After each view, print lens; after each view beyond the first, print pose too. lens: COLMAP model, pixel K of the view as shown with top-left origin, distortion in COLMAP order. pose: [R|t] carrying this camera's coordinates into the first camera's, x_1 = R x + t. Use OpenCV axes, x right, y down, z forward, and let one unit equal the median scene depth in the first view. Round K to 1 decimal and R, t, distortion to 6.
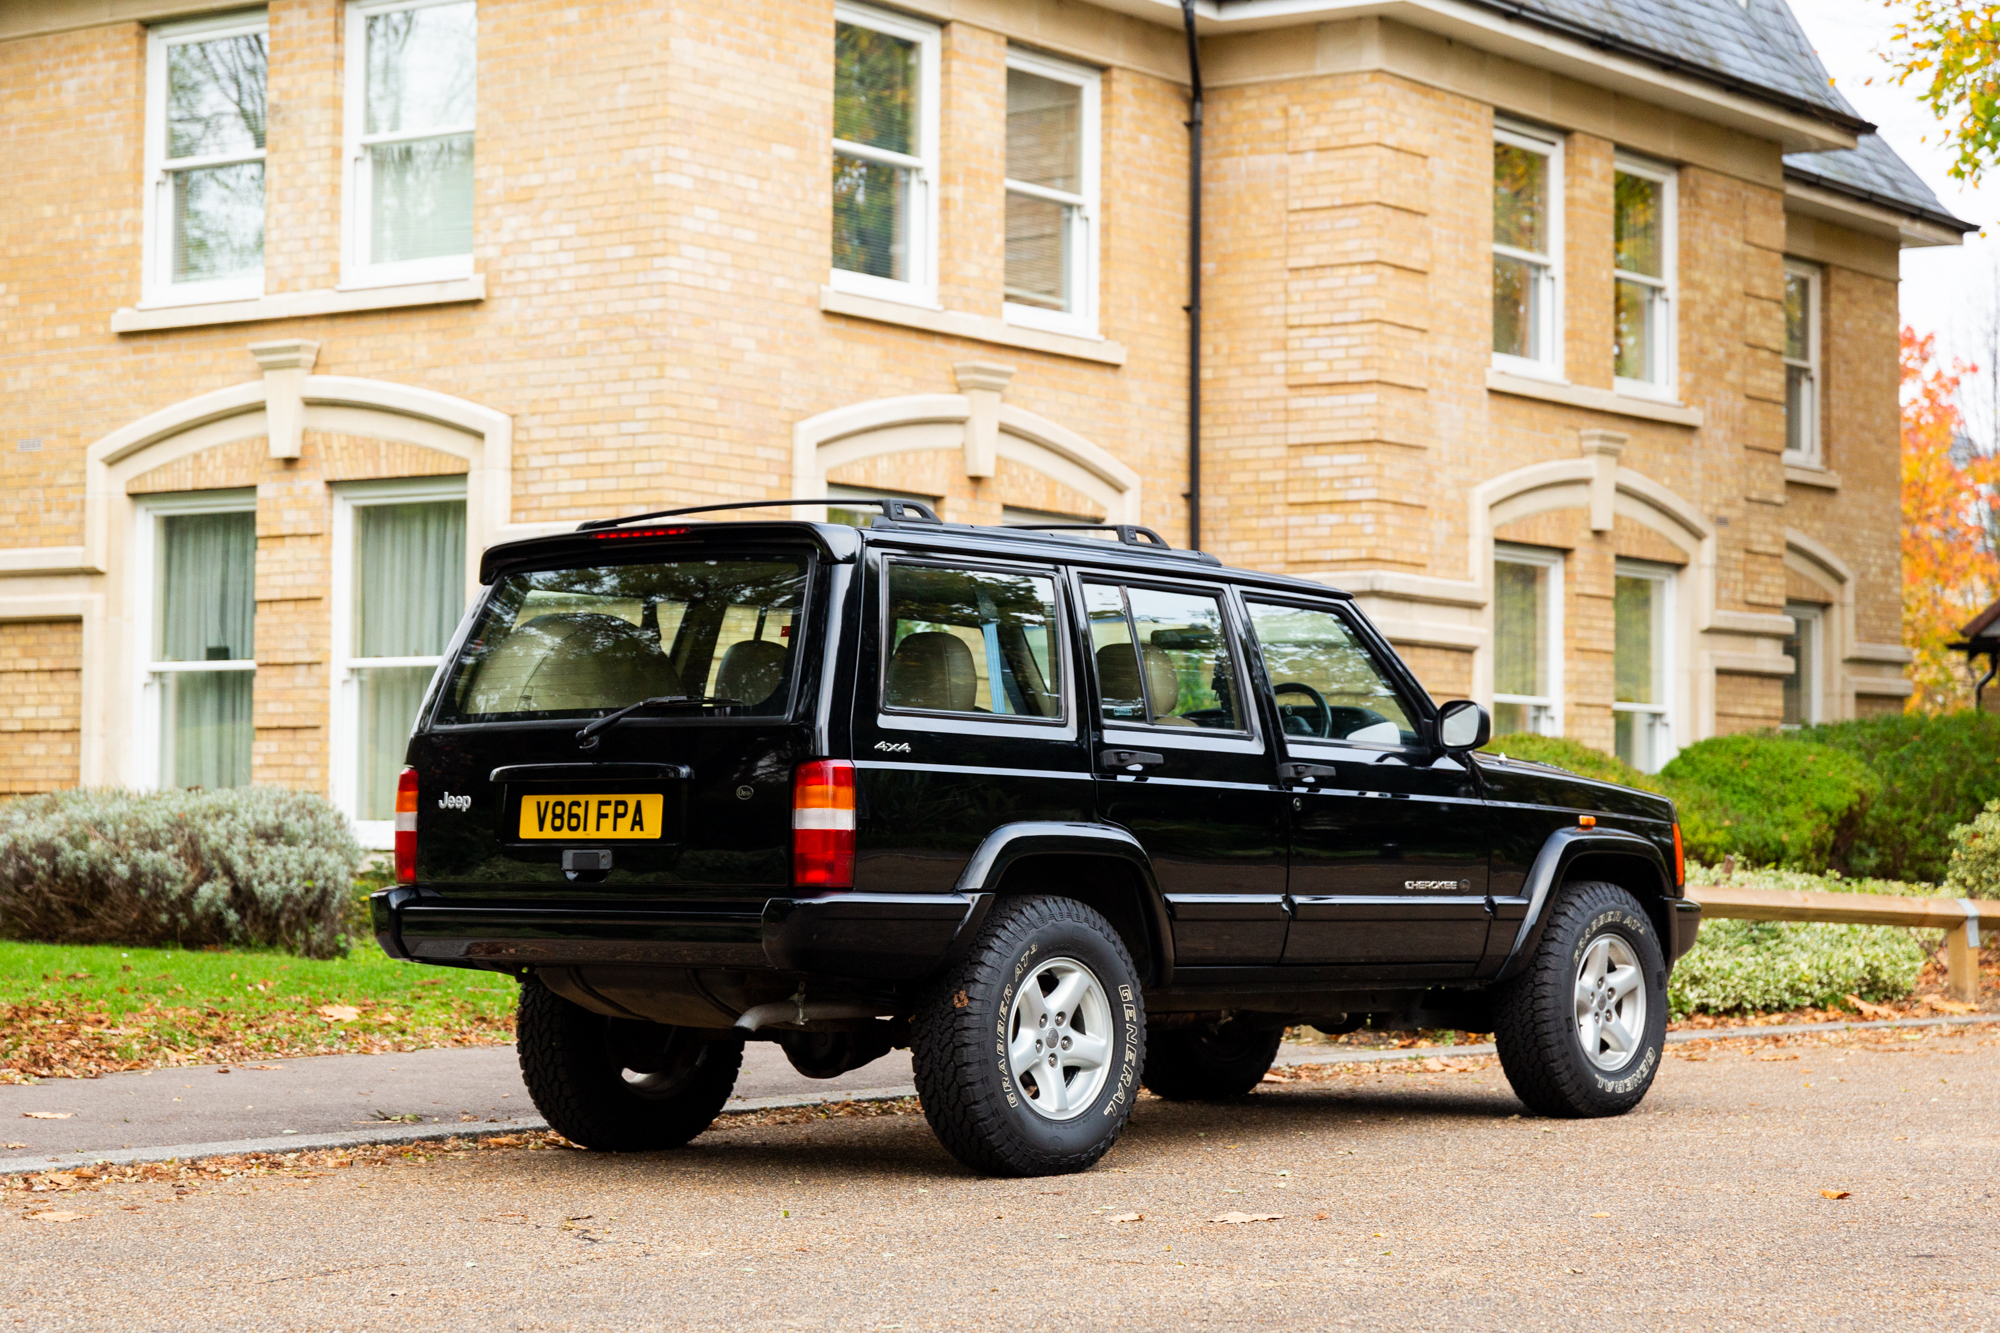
lens RADIAL K [[4015.1, 0, 1000.0], [0, 4015.1, 666.5], [0, 0, 1]] dist [-0.016665, 0.091228]
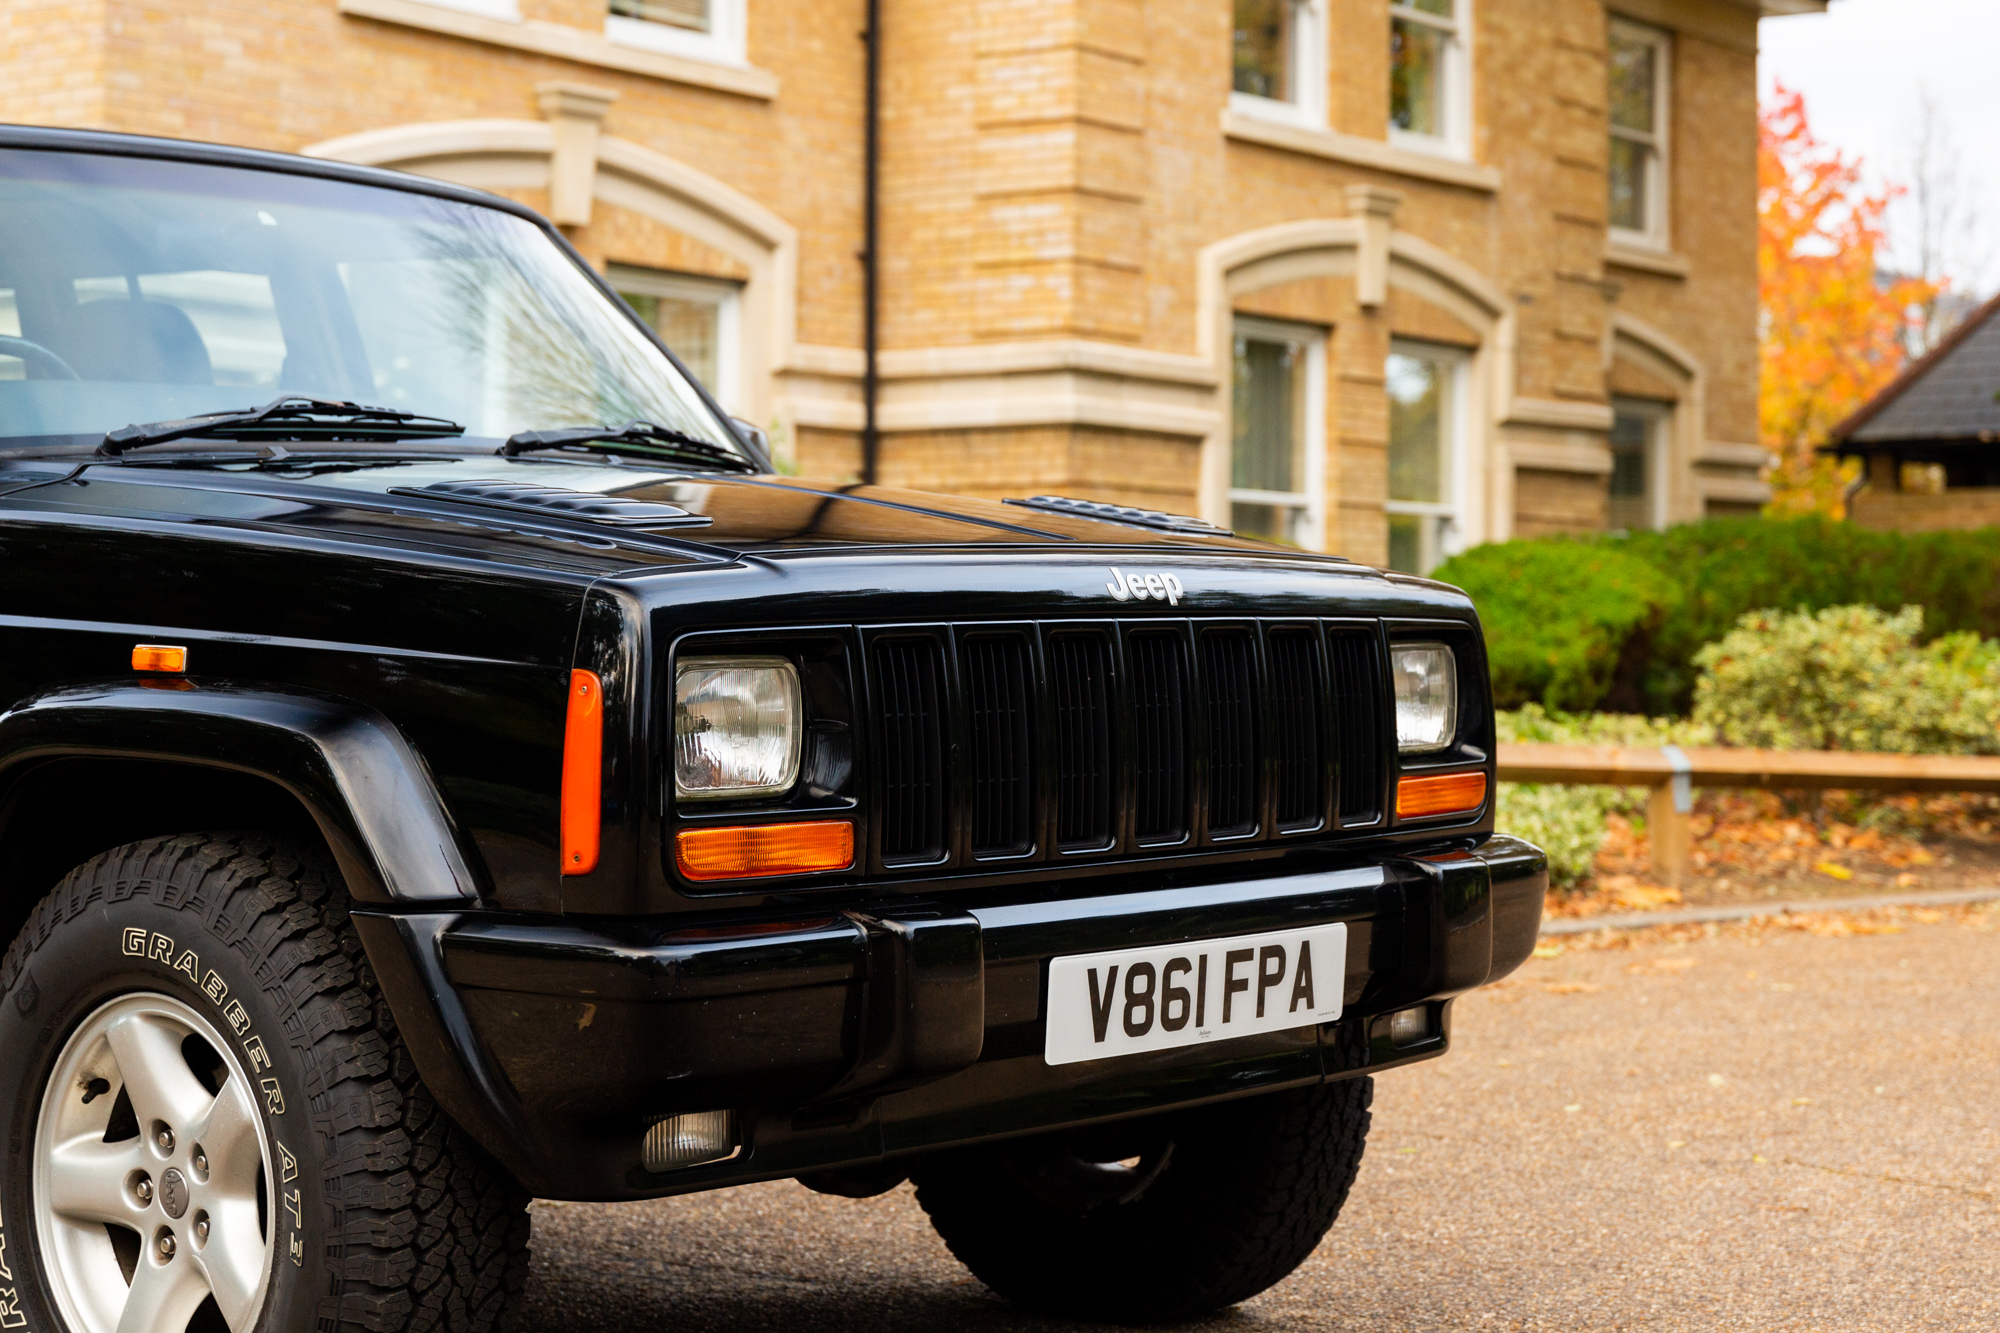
lens RADIAL K [[3488.0, 0, 1123.1], [0, 3488.0, 618.2], [0, 0, 1]] dist [-0.000816, -0.165966]
pose [[0.999992, 0.000545, 0.004085, 0.100790], [-0.000684, 0.999418, 0.034099, 0.009009], [-0.004064, -0.034101, 0.999410, 0.263491]]
